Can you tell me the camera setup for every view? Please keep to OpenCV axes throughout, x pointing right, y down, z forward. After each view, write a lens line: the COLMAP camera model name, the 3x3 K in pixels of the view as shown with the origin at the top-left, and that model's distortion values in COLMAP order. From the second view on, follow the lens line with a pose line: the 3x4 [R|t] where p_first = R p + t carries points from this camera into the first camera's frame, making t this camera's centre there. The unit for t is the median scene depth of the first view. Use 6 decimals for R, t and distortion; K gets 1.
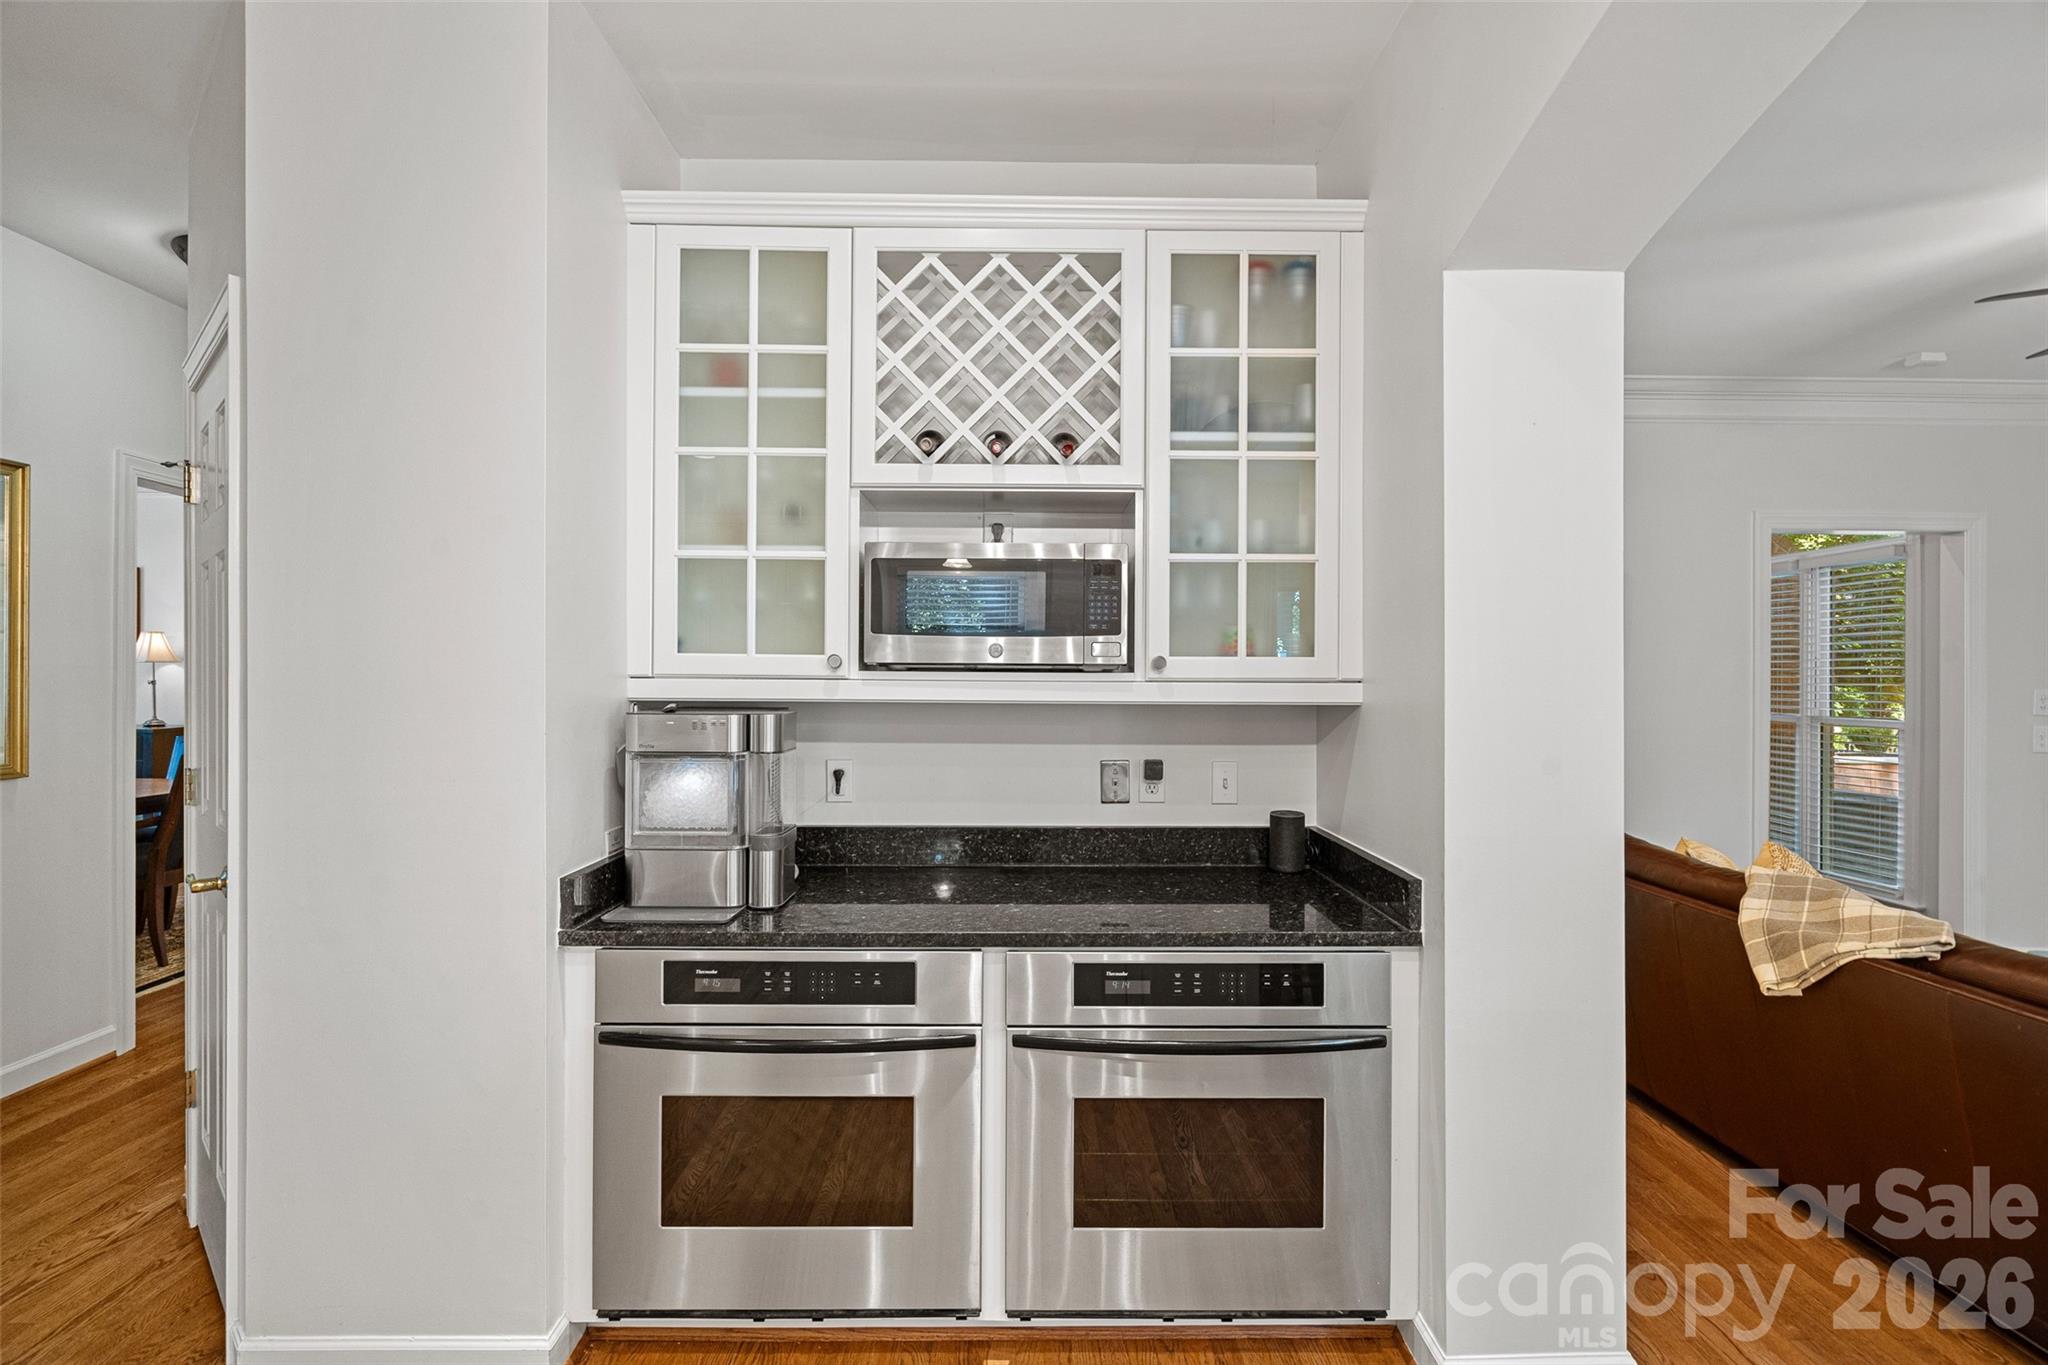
lens RADIAL K [[942.9, 0, 1027.5], [0, 942.9, 672.1], [0, 0, 1]] dist [0.000687, -0.000377]
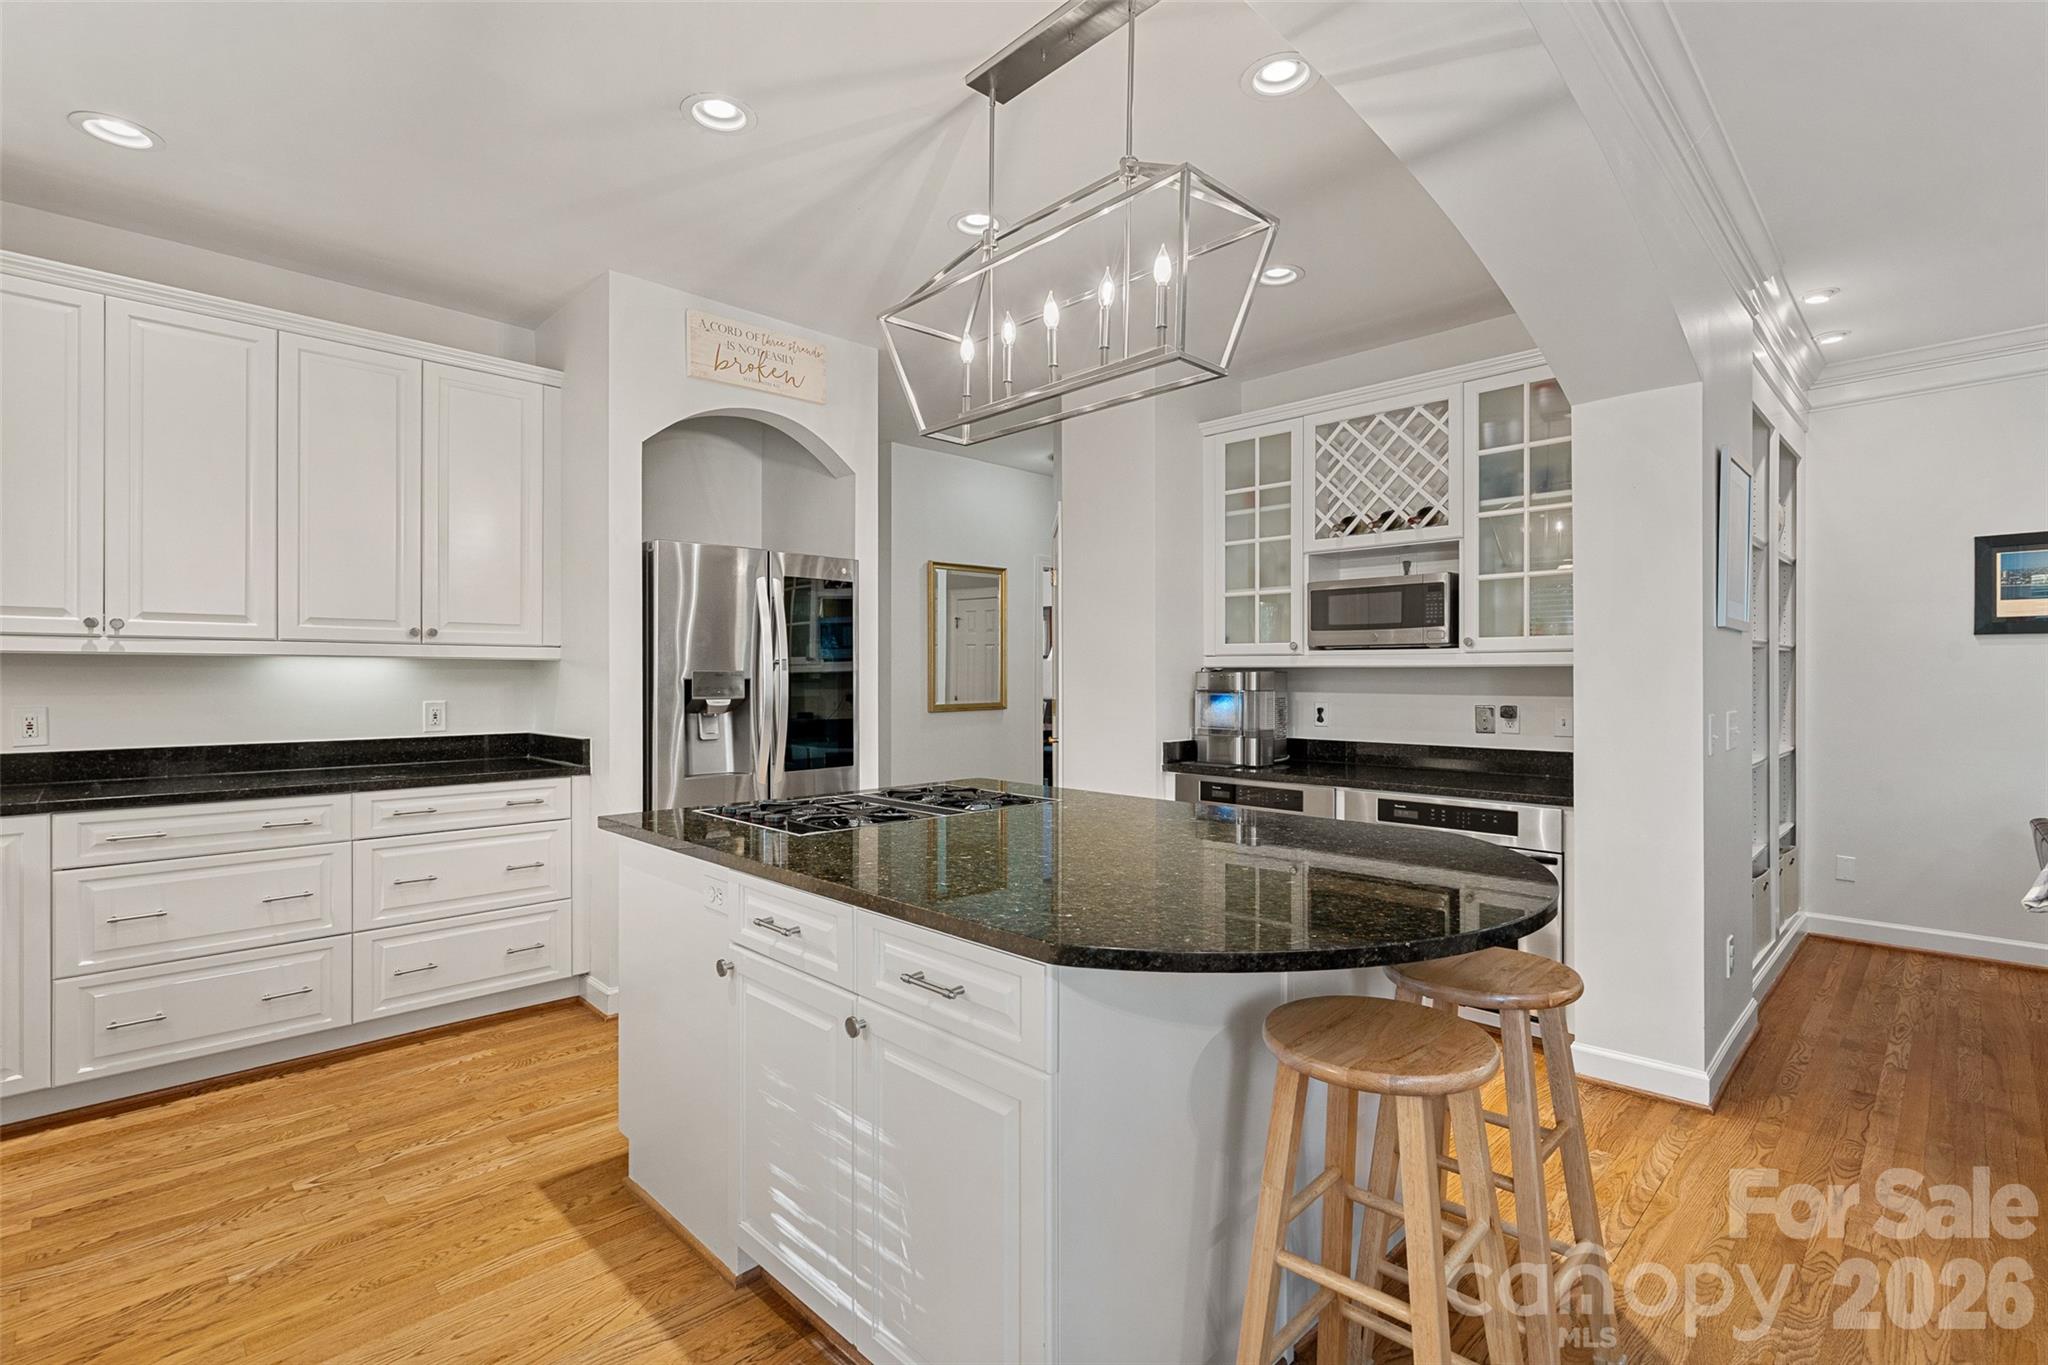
lens RADIAL K [[942.9, 0, 967.0], [0, 942.9, 668.4], [0, 0, 1]] dist [0.000687, -0.000377]
pose [[0.652689, -0.008413, -0.757580, 0.805880], [0.004994, 0.999964, -0.006803, 0.043664], [0.757610, 0.000657, 0.652707, -0.746742]]
